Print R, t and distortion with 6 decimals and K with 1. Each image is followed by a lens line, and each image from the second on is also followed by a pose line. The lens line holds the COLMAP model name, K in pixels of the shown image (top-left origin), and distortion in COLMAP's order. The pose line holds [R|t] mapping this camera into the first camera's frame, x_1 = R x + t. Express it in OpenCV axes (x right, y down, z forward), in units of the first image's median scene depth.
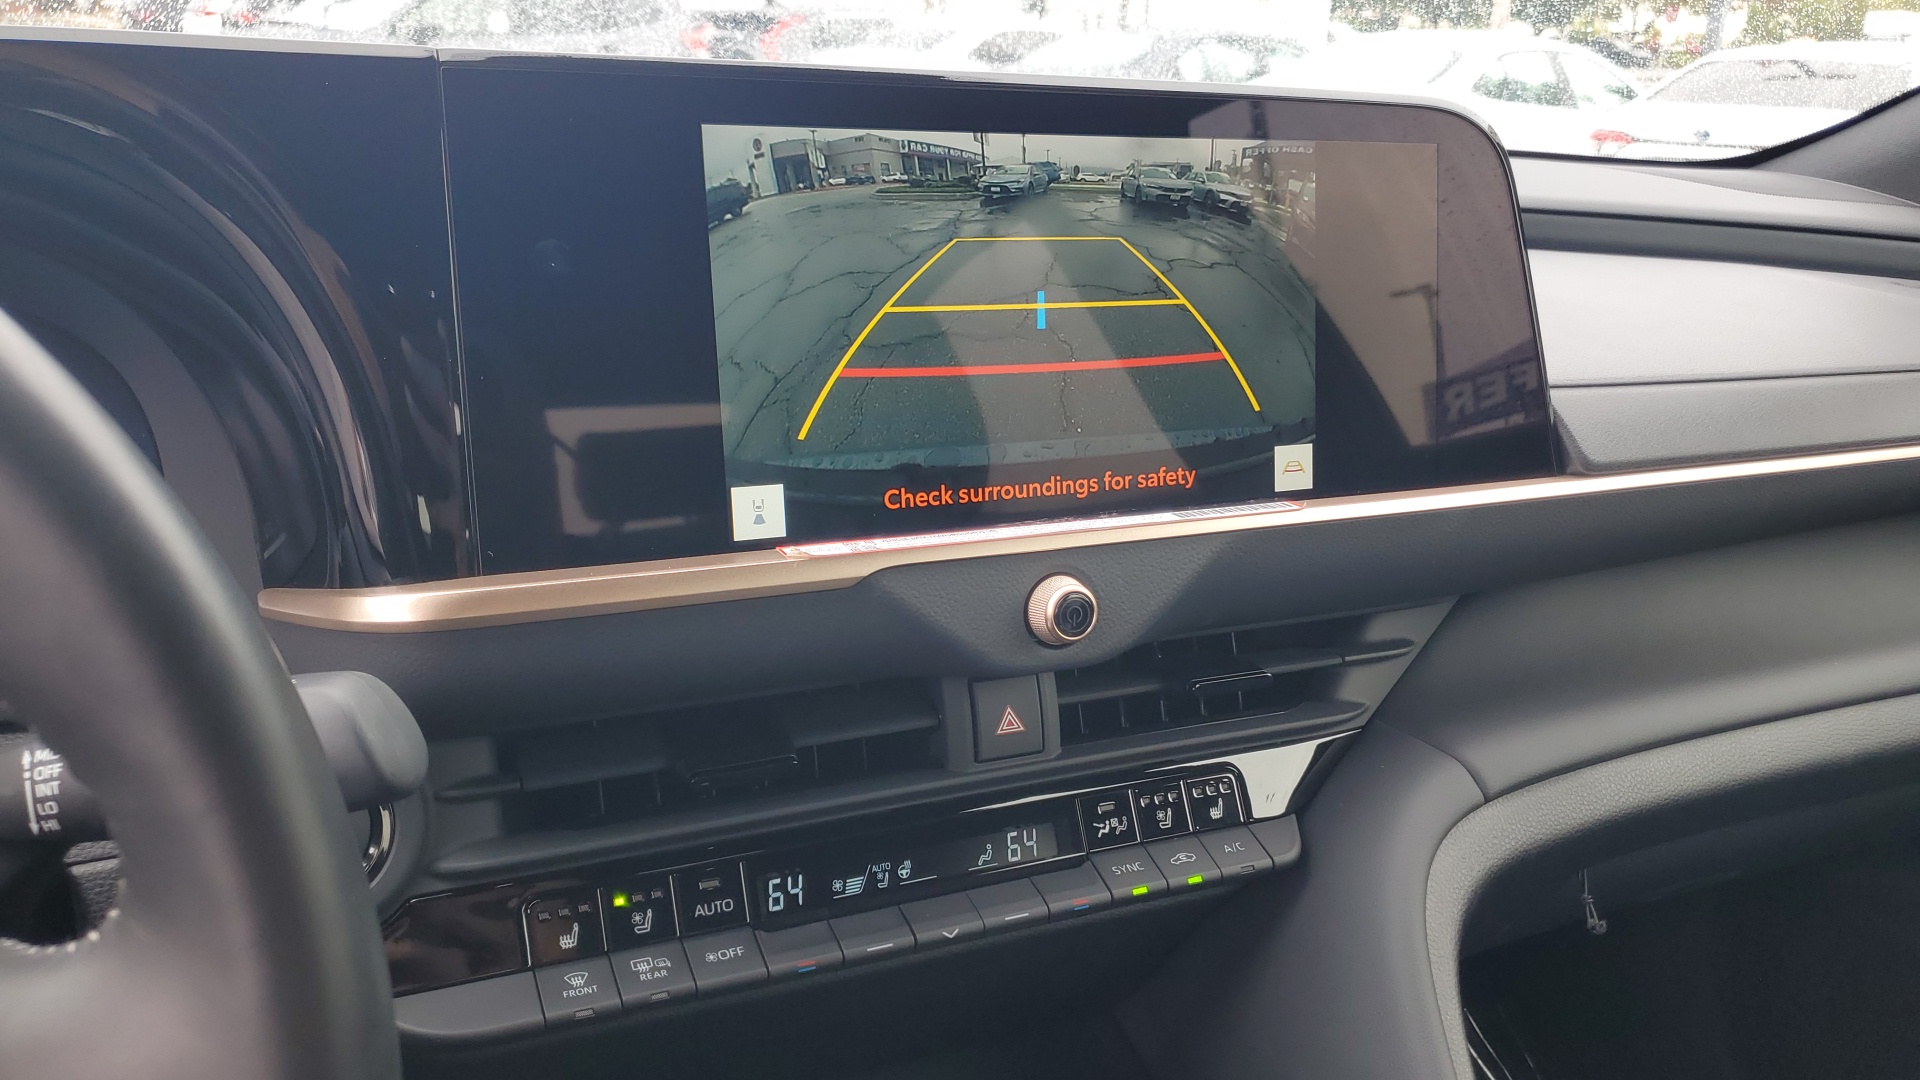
lens RADIAL K [[1488.0, 0, 995.9], [0, 1488.0, 536.2], [0, 0, 1]] dist [0.070698, -0.178334]
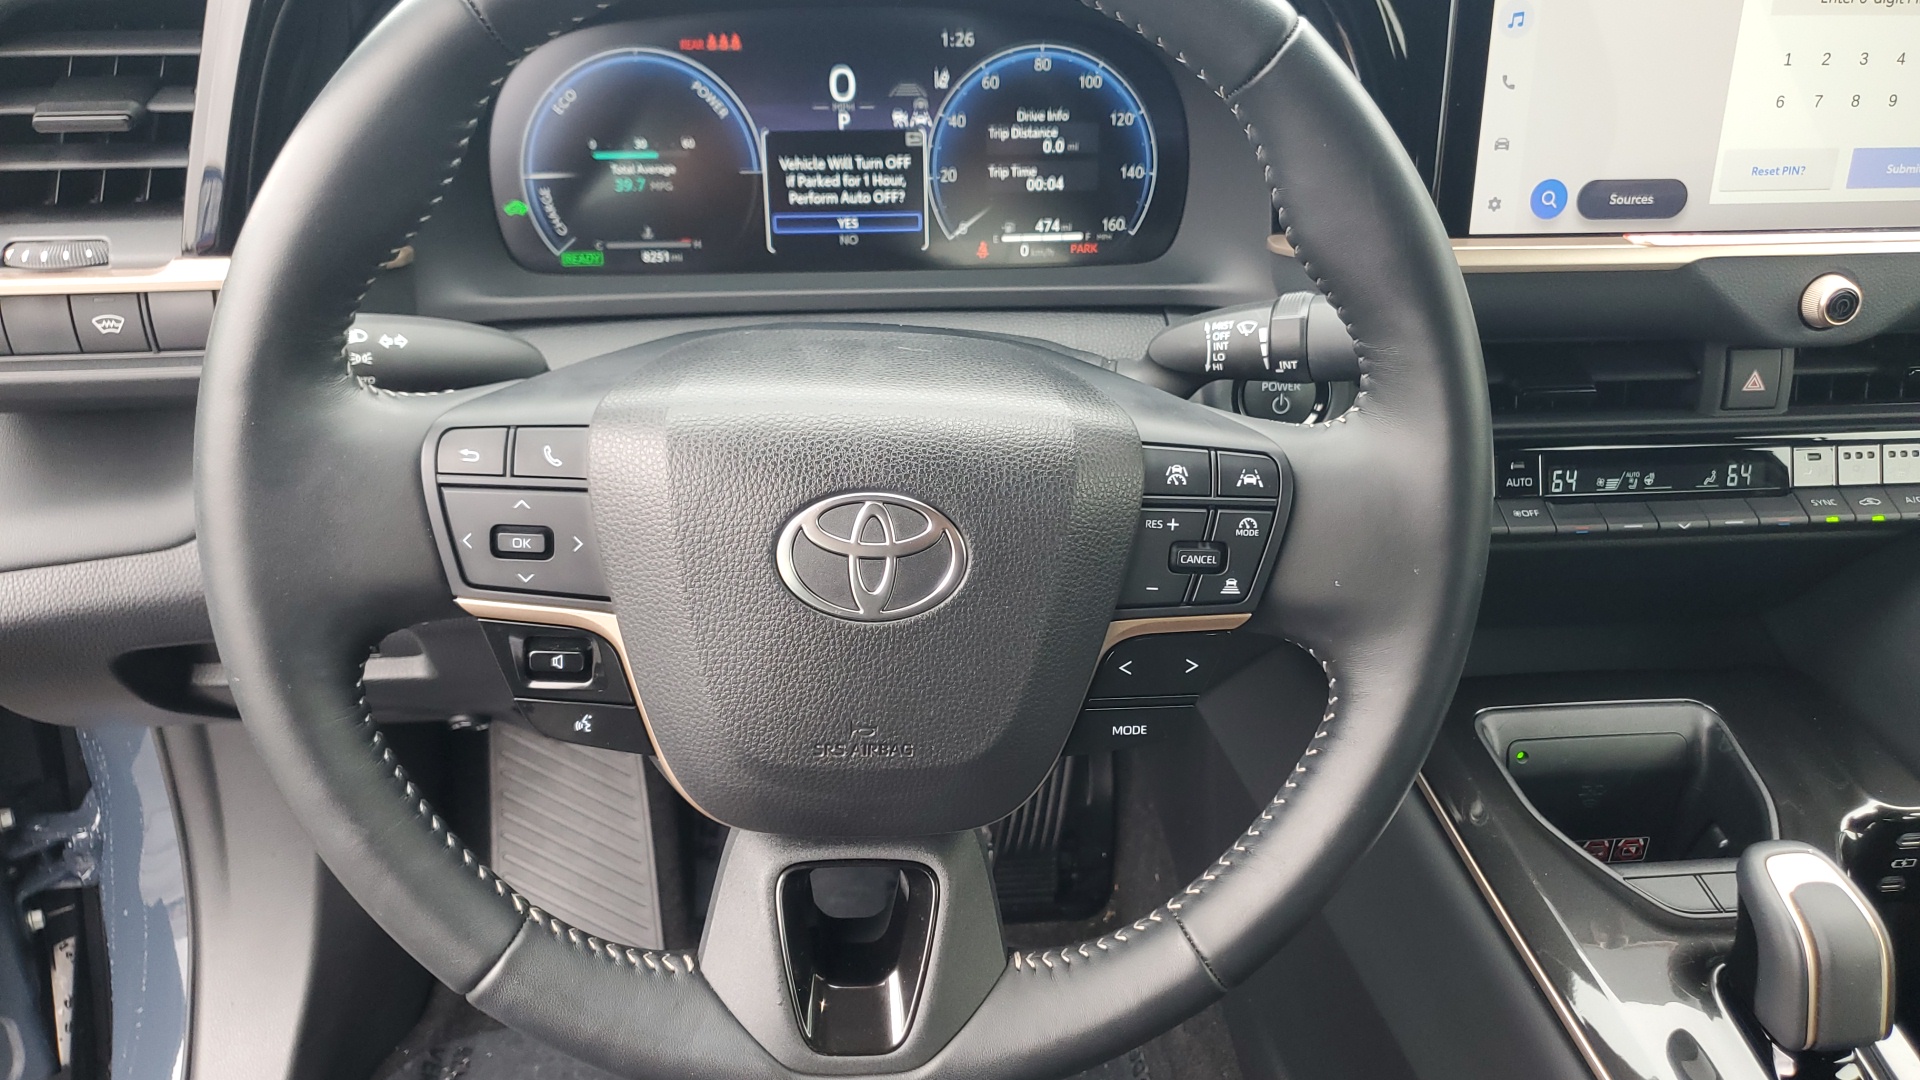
lens RADIAL K [[1527.2, 0, 978.0], [0, 1527.2, 548.9], [0, 0, 1]] dist [0.056544, -0.138645]
pose [[0.943348, 0.153237, -0.294301, -0.222801], [-0.080508, 0.966172, 0.245009, -0.011378], [0.321890, -0.207435, 0.923774, -0.529869]]
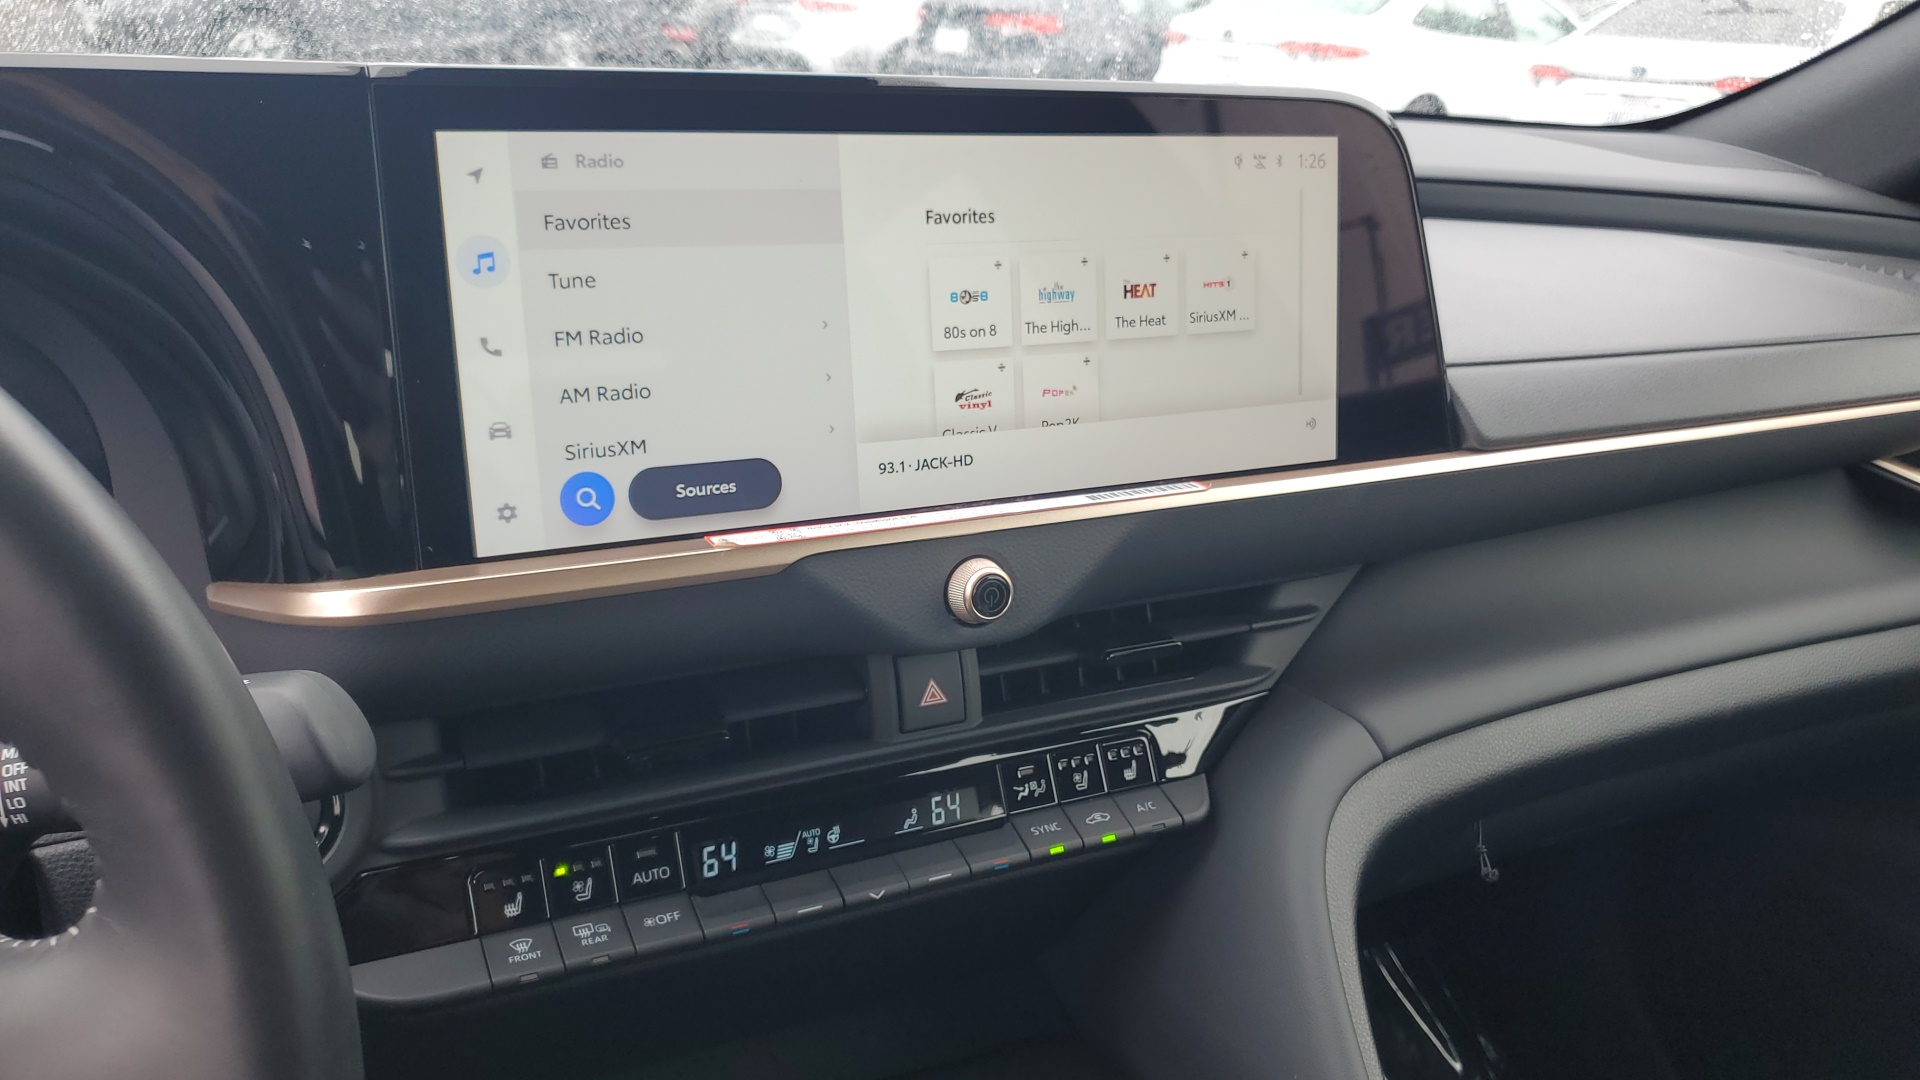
lens RADIAL K [[1488.0, 0, 995.9], [0, 1488.0, 536.2], [0, 0, 1]] dist [0.070698, -0.178334]
pose [[0.999253, -0.007853, 0.037839, 0.015463], [0.006291, 0.999130, 0.041223, -0.030749], [-0.038130, -0.040954, 0.998433, -0.050538]]
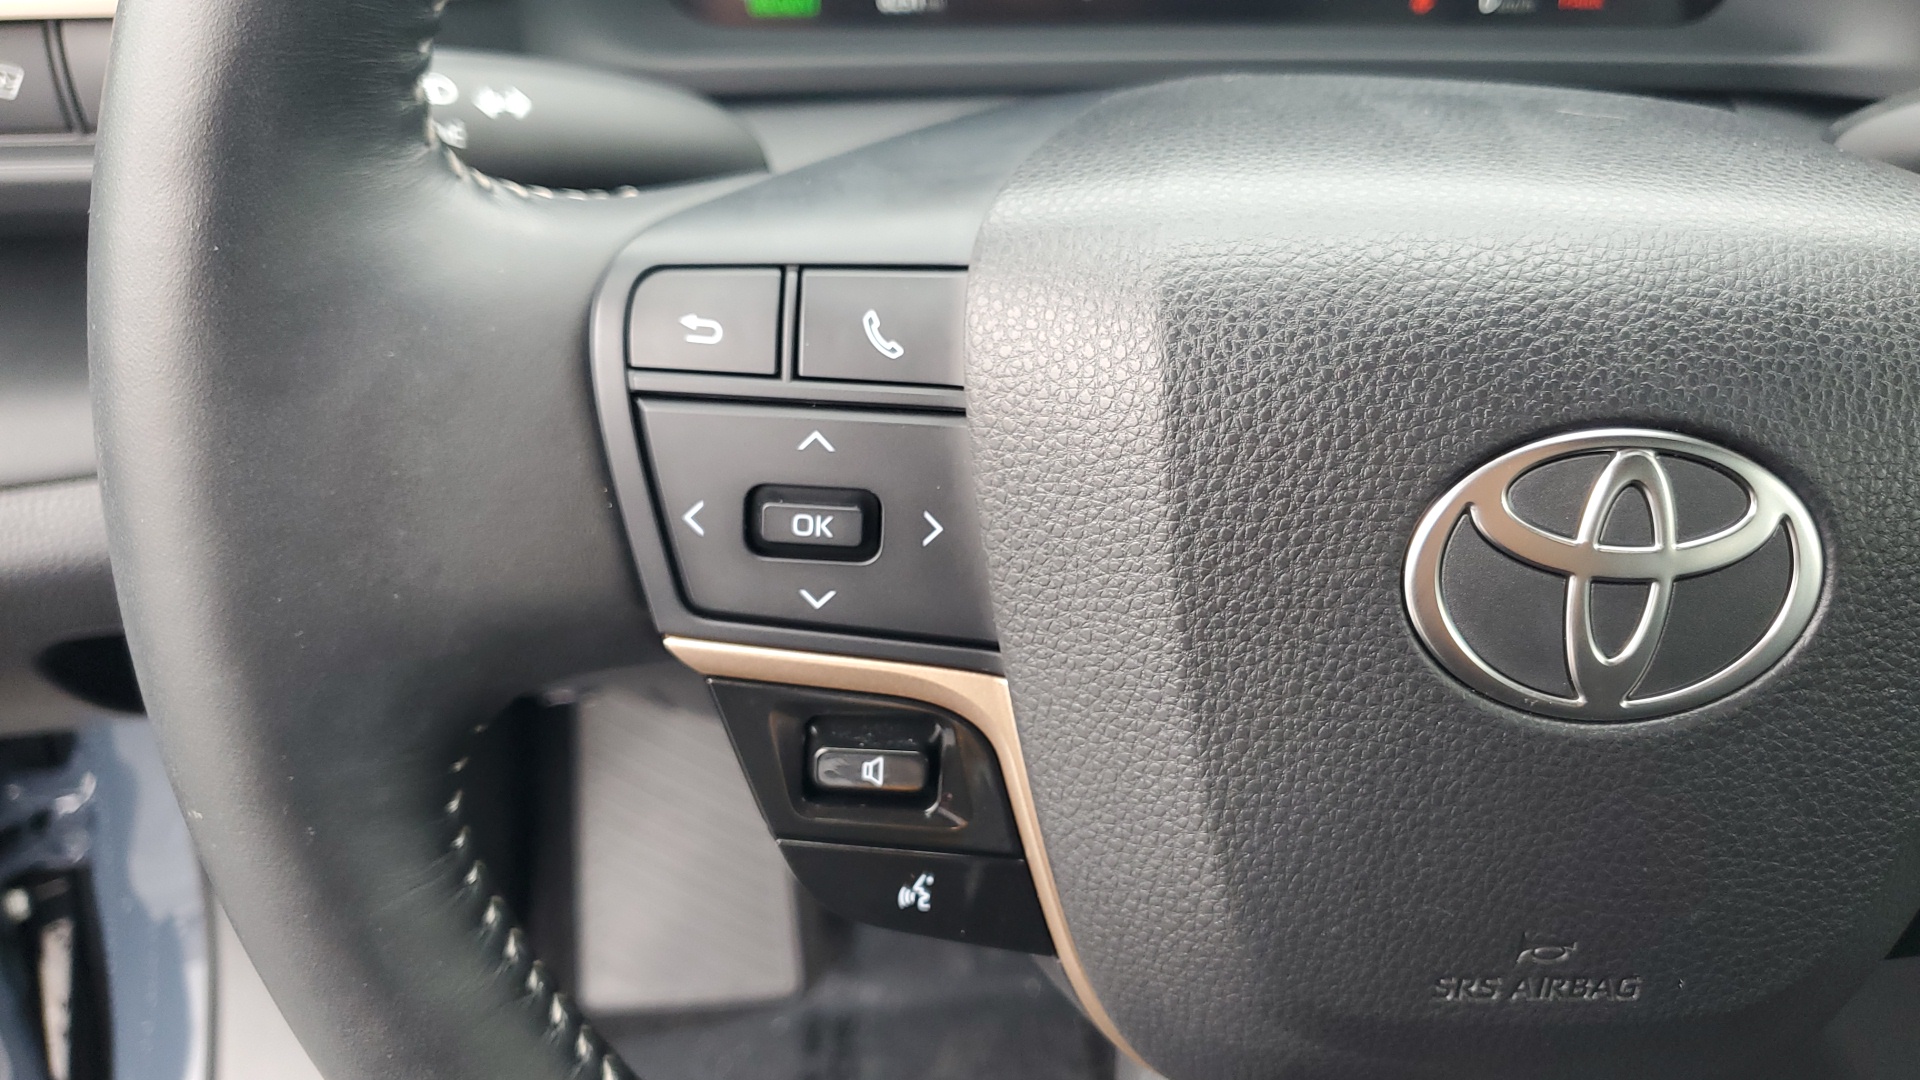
lens RADIAL K [[1525.8, 0, 914.3], [0, 1525.8, 543.8], [0, 0, 1]] dist [-0.039128, -0.003586]
pose [[0.922749, 0.199491, -0.329755, -0.593220], [-0.084365, 0.939415, 0.332238, 0.099157], [0.376055, -0.278752, 0.883674, -0.117898]]
